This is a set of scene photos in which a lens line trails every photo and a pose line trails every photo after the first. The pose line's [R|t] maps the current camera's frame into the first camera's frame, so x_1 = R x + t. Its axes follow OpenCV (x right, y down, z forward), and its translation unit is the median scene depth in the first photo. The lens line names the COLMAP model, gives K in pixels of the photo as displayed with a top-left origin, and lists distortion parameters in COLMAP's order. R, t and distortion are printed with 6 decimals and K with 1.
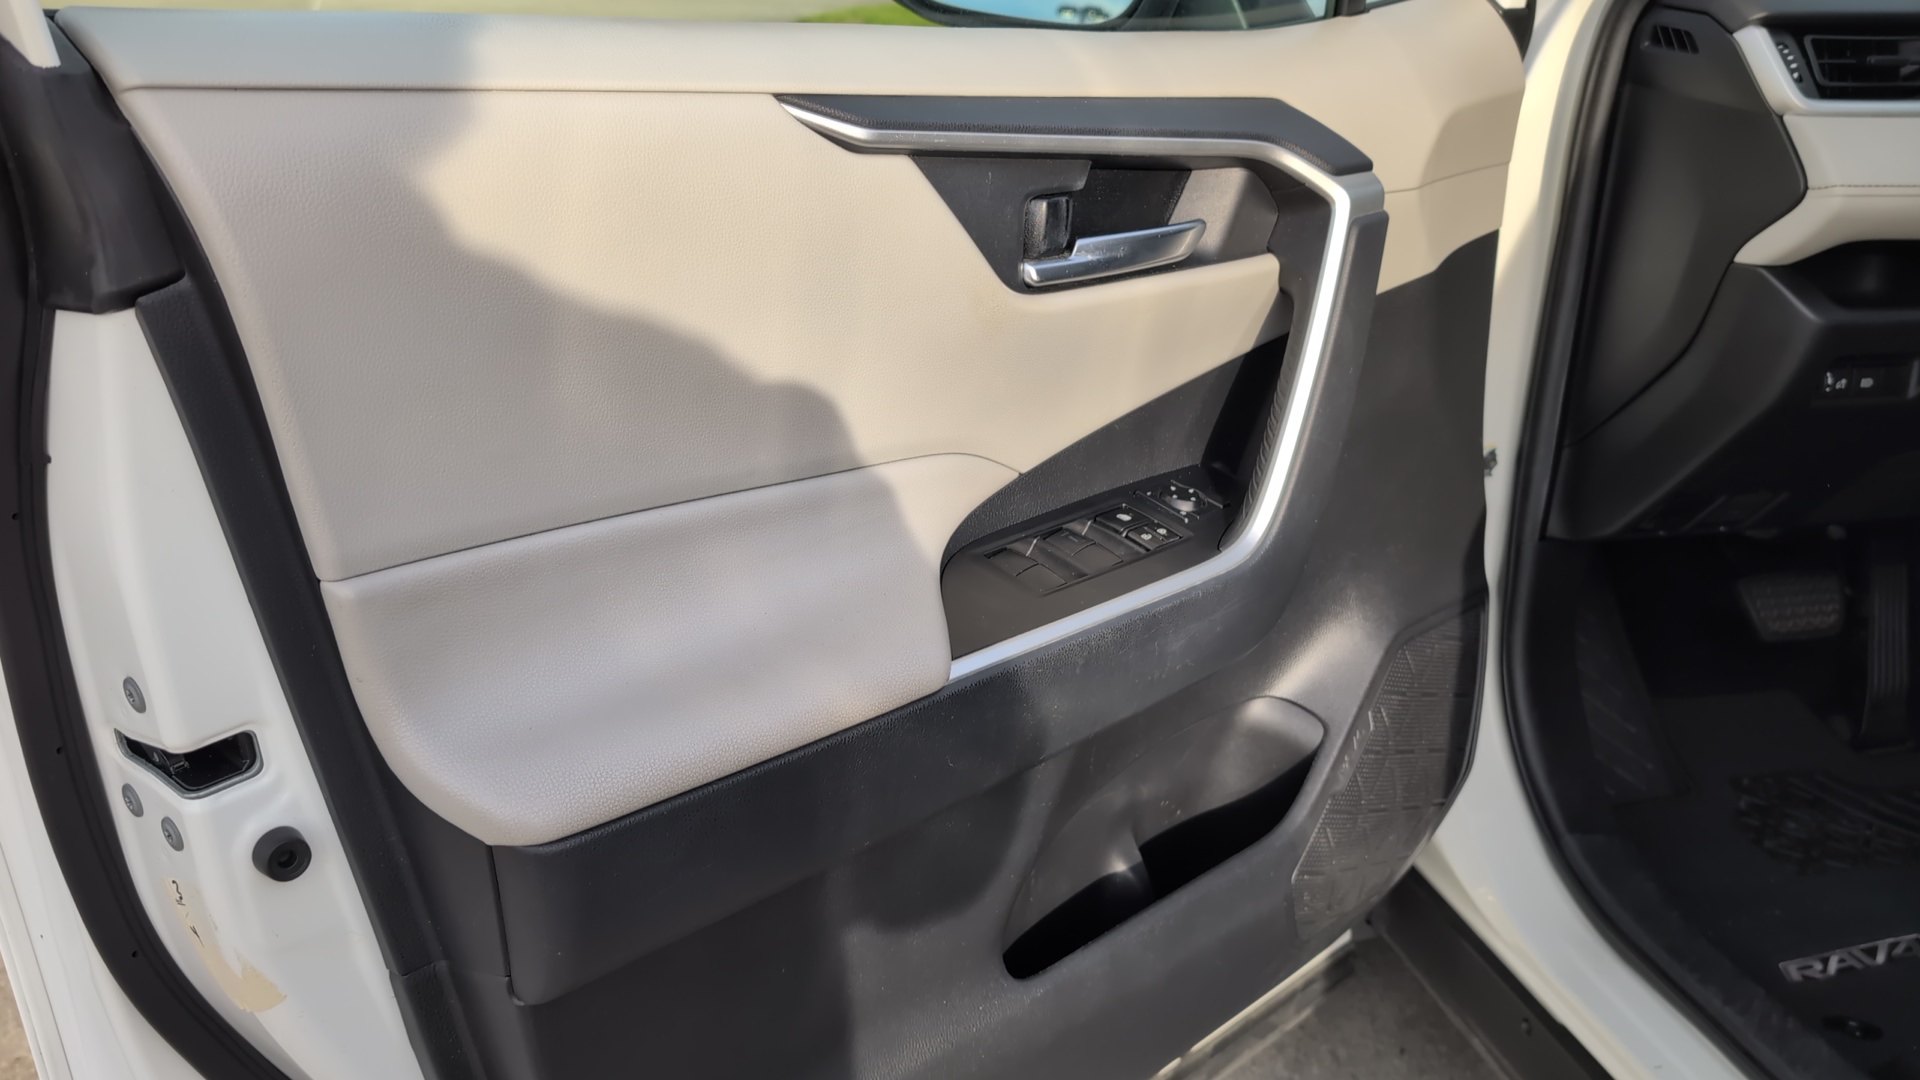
lens RADIAL K [[1620.7, 0, 965.1], [0, 1620.7, 537.3], [0, 0, 1]] dist [0.038511, -0.048121]
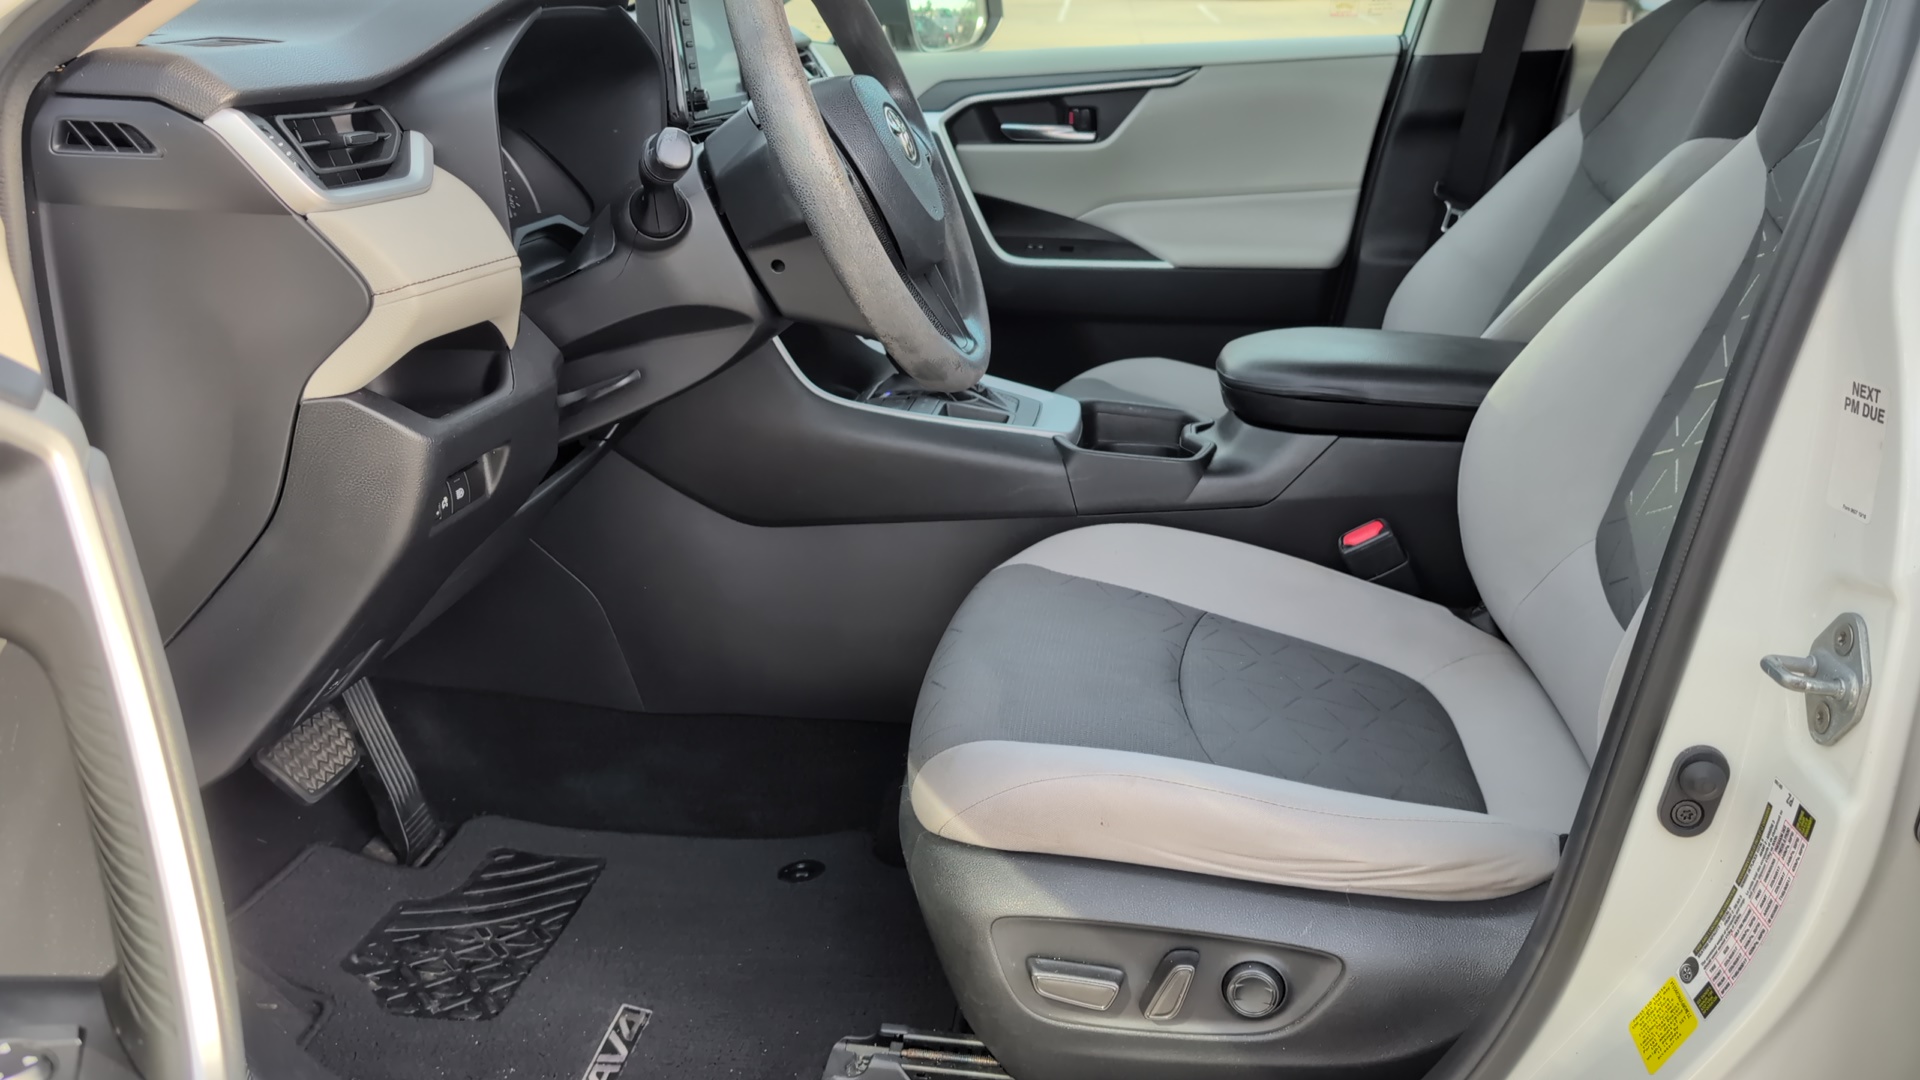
lens RADIAL K [[1620.7, 0, 965.1], [0, 1620.7, 537.3], [0, 0, 1]] dist [0.038511, -0.048121]
pose [[0.390859, -0.303095, 0.869116, -0.112308], [0.347132, 0.923045, 0.165790, -0.121616], [-0.852484, 0.236898, 0.465995, 0.355269]]
